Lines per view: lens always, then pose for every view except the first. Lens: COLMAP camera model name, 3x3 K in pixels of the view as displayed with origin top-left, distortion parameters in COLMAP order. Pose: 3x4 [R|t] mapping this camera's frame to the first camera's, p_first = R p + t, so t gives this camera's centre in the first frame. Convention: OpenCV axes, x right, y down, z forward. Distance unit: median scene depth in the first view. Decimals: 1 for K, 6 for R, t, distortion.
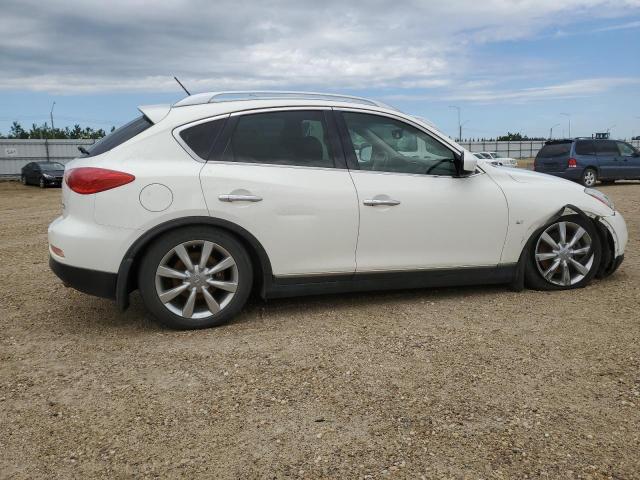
lens RADIAL K [[495.6, 0, 320.0], [0, 495.6, 240.0], [0, 0, 1]] dist [0.026366, -0.000904]
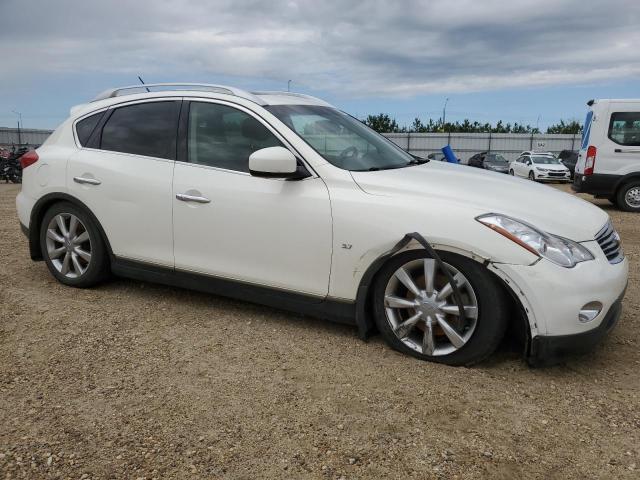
lens RADIAL K [[480.7, 0, 320.0], [0, 480.7, 240.0], [0, 0, 1]] dist [0.215558, -0.593224]
pose [[0.738318, 0.154453, -0.656530, 0.830980], [-0.144471, 0.987048, 0.069740, -0.088522], [0.658798, 0.043360, 0.751069, 0.428614]]
